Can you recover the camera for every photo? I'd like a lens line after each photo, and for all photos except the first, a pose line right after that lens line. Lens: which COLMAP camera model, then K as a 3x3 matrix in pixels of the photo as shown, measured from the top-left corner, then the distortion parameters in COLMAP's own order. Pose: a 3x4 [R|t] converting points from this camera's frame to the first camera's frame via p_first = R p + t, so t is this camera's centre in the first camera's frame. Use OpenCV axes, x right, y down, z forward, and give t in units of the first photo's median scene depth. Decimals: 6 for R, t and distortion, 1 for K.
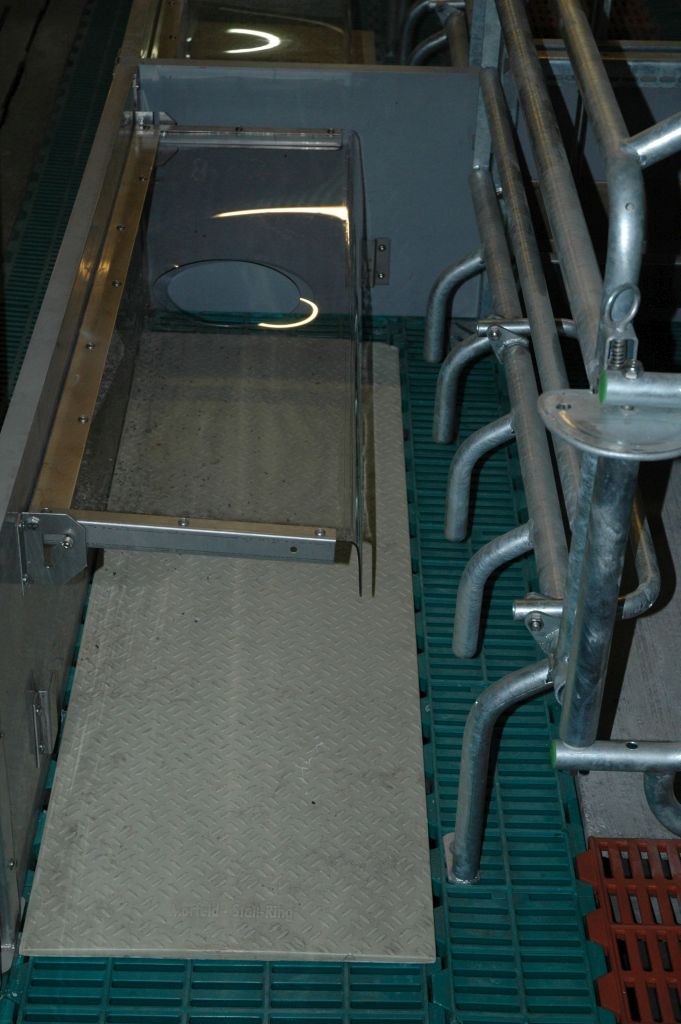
lens RADIAL K [[1770.1, 0, 340.5], [0, 1770.1, 512.0], [0, 0, 1]] dist [-0.012350, 1.610575]
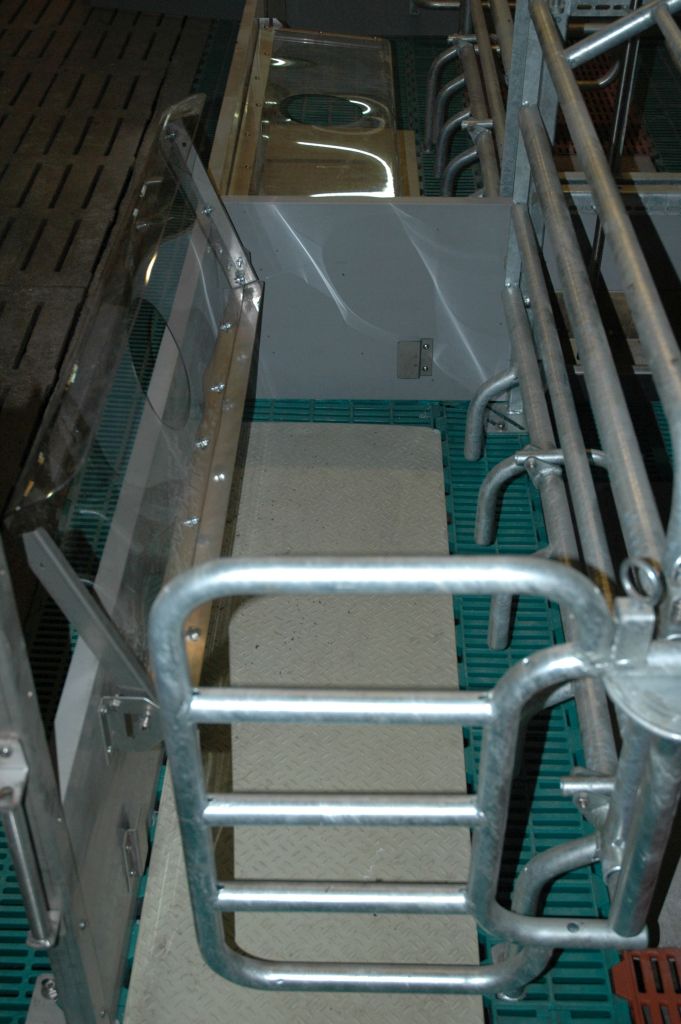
lens RADIAL K [[1229.0, 0, 340.5], [0, 1229.0, 512.0], [0, 0, 1]] dist [-0.004843, -0.012130]
pose [[0.999019, -0.014880, -0.041715, -0.000720], [0.018615, 0.995711, 0.090627, -0.126243], [0.040188, -0.091315, 0.995011, 0.197683]]
